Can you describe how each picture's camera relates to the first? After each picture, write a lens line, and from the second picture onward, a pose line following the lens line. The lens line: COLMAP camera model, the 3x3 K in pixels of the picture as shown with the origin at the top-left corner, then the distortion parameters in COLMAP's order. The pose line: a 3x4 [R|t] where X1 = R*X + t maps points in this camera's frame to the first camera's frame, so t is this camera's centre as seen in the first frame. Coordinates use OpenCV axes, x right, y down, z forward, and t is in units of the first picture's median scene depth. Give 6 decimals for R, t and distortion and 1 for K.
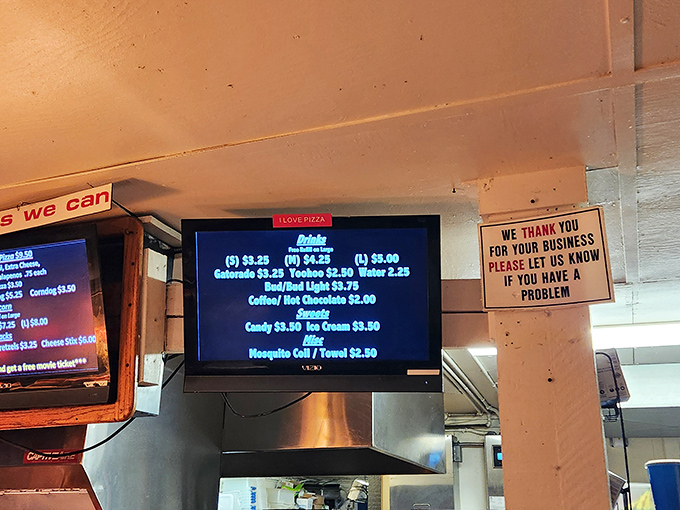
lens RADIAL K [[602.4, 0, 340.0], [0, 602.4, 255.0], [0, 0, 1]] dist [-0.005610, -0.009994]
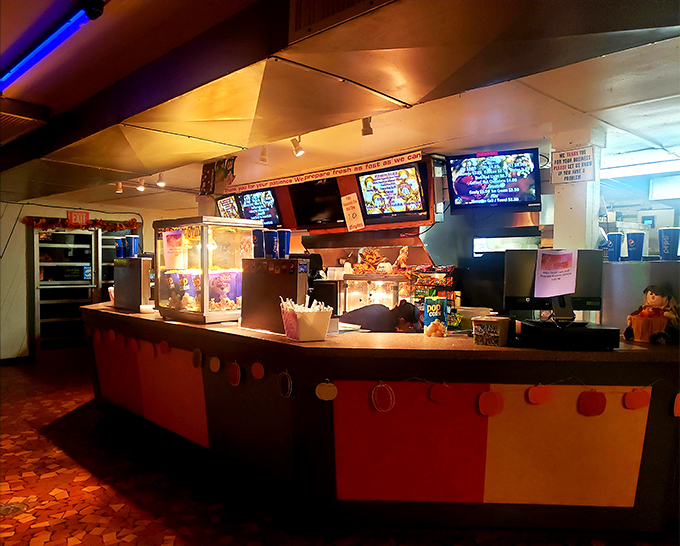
lens RADIAL K [[561.3, 0, 340.0], [0, 561.3, 273.0], [0, 0, 1]] dist [-0.004462, -0.001129]
pose [[0.881923, 0.021148, -0.470919, 0.579516], [0.142172, 0.940541, 0.308495, -0.442737], [0.449443, -0.339021, 0.826478, -1.657243]]
